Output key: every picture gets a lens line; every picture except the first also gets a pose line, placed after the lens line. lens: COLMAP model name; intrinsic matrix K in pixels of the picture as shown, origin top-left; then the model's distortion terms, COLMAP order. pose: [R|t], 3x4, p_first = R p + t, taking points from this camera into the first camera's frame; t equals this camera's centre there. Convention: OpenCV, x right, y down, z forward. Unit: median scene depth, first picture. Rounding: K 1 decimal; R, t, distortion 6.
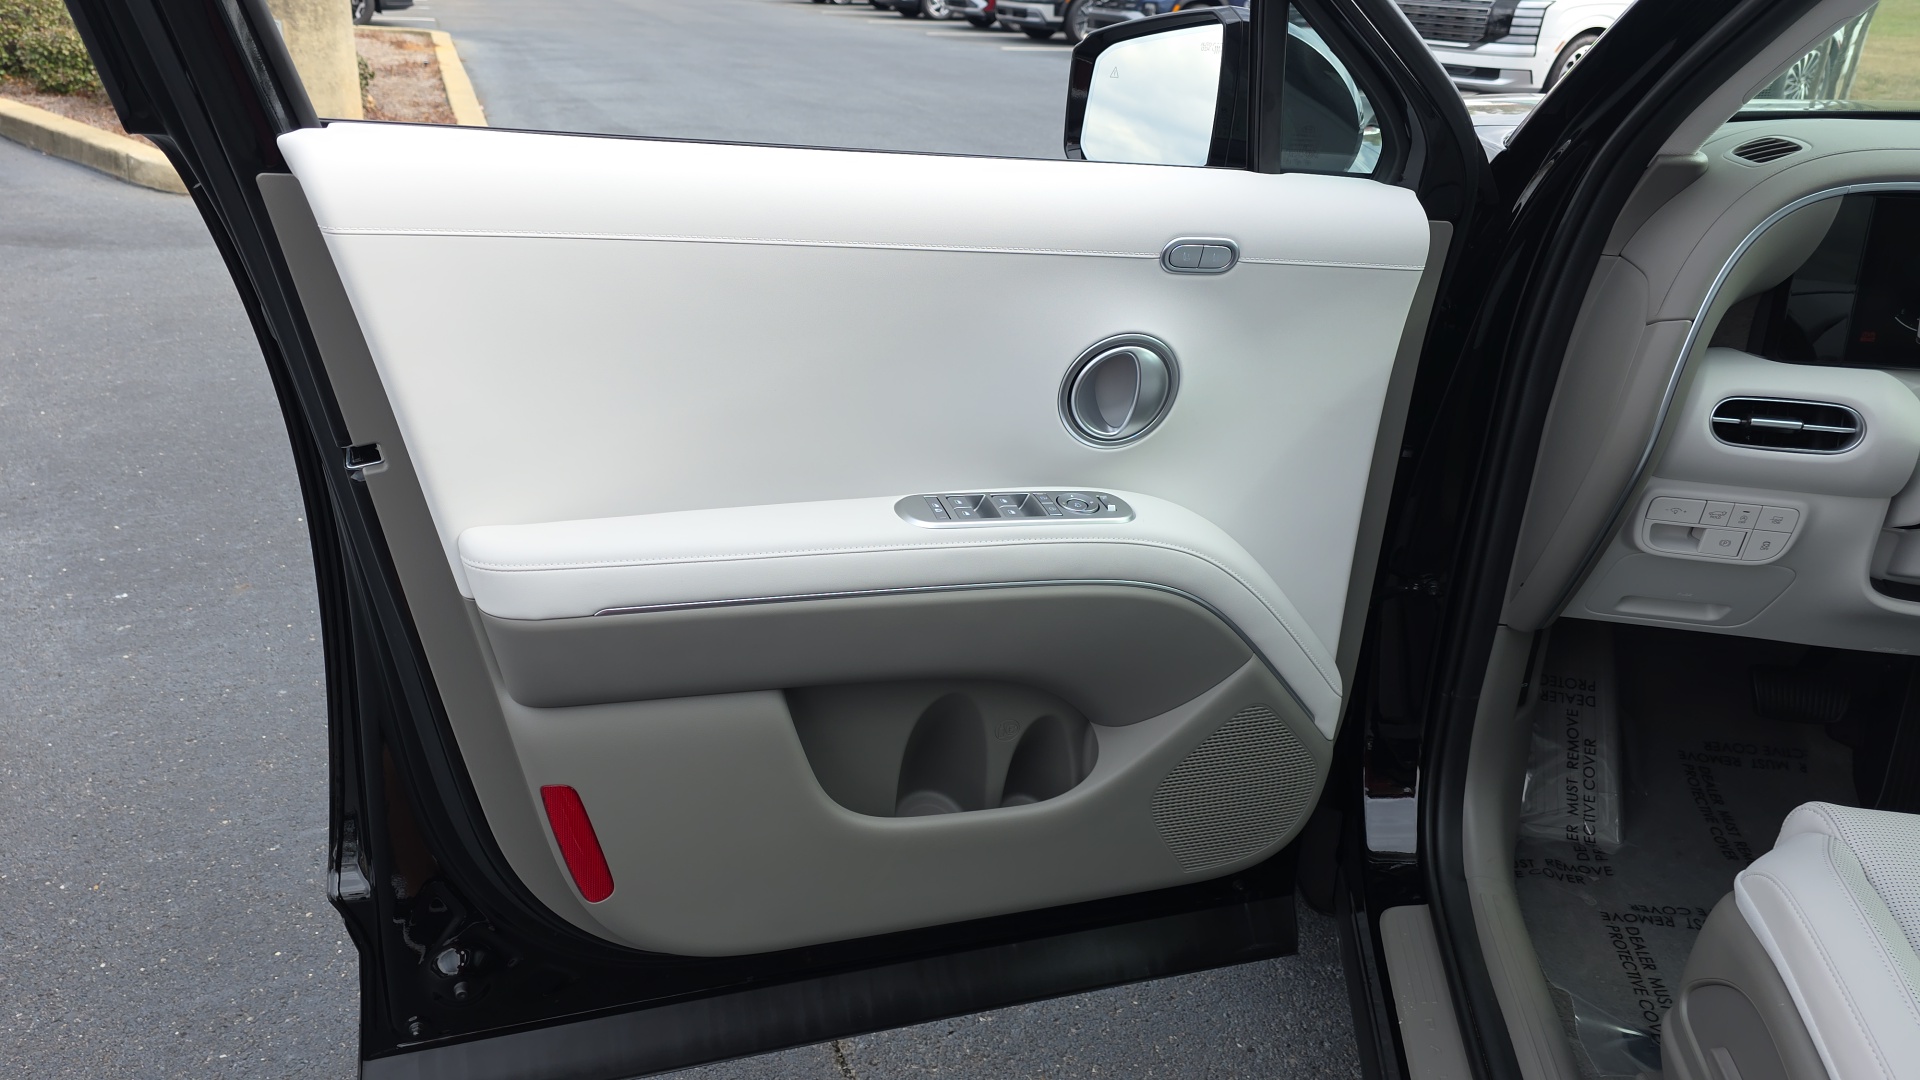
lens RADIAL K [[1266.7, 0, 948.4], [0, 1266.7, 552.2], [0, 0, 1]] dist [0.100481, -0.118302]
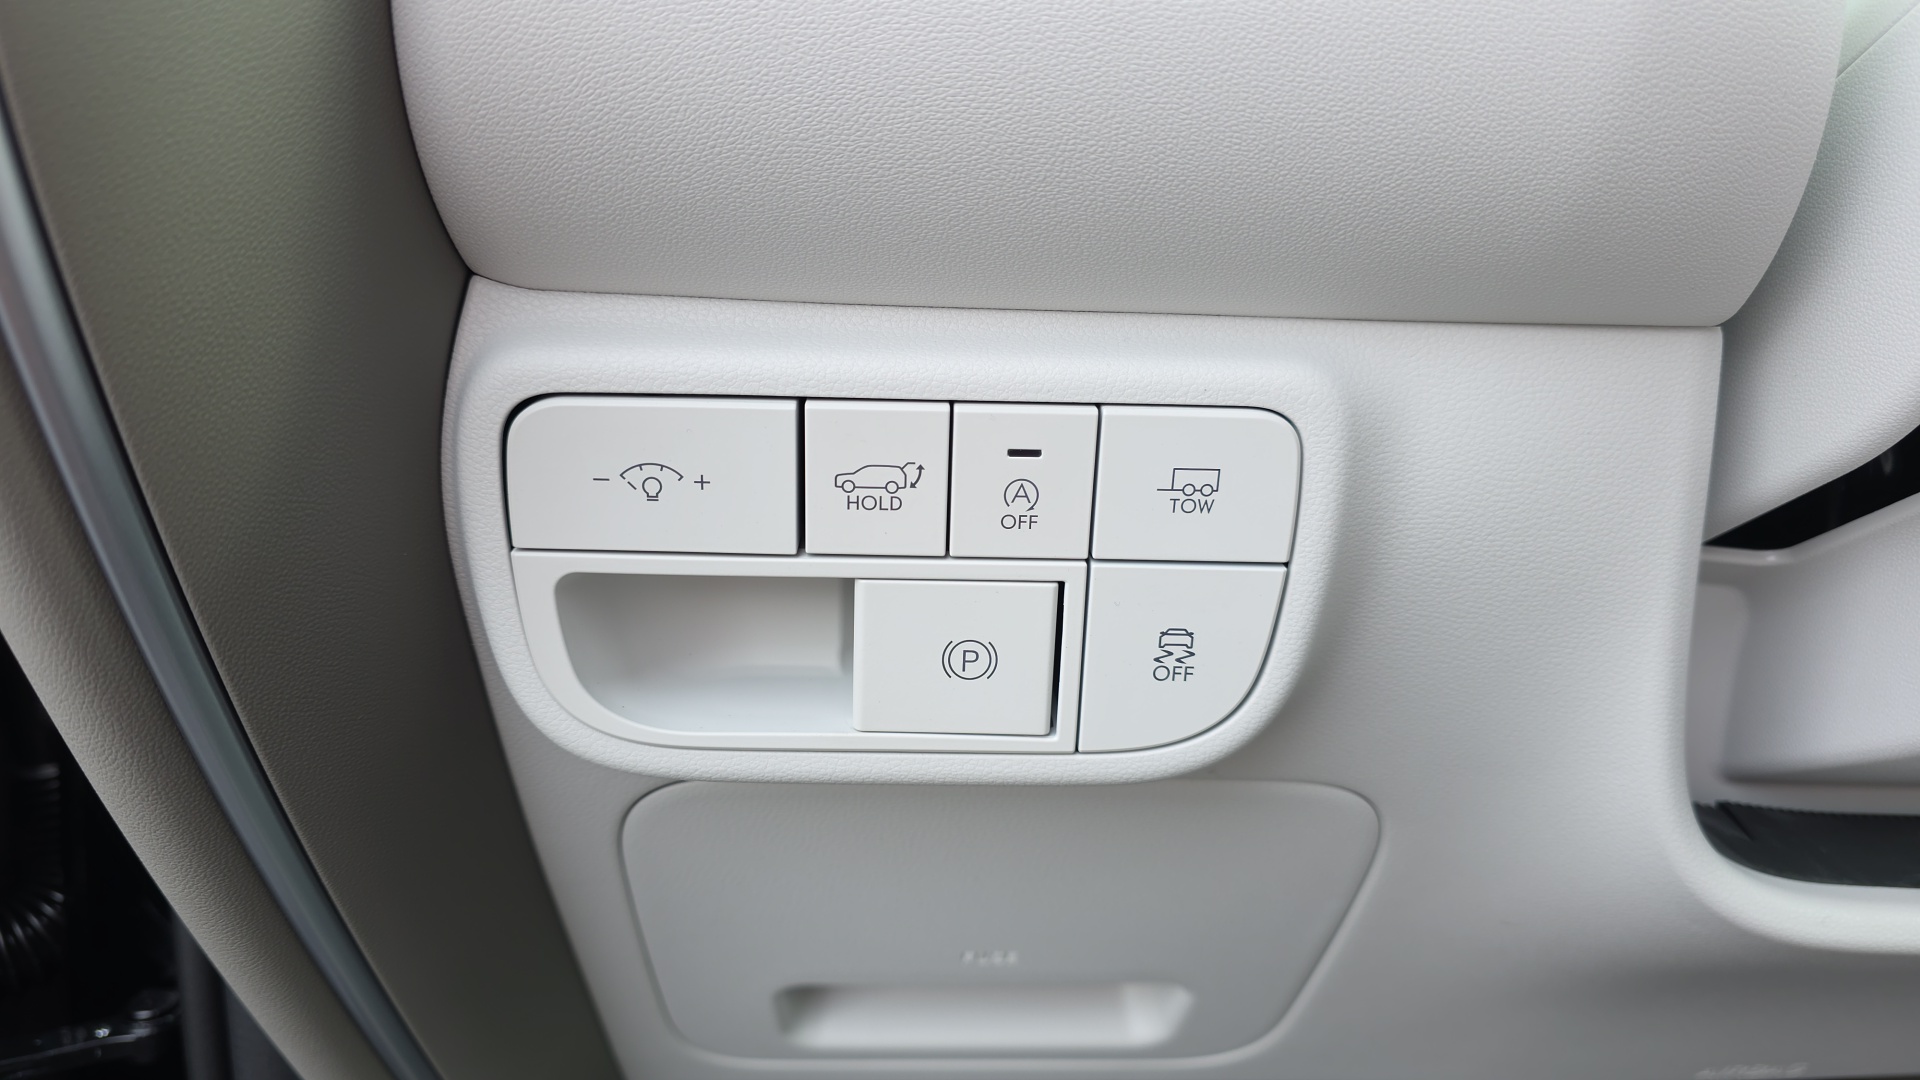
lens RADIAL K [[1306.6, 0, 914.5], [0, 1306.6, 552.5], [0, 0, 1]] dist [0.101812, -0.127809]
pose [[0.965551, -0.041462, 0.256891, 0.547413], [0.111969, 0.957356, -0.266331, 0.026109], [-0.234893, 0.285919, 0.929018, 0.829469]]
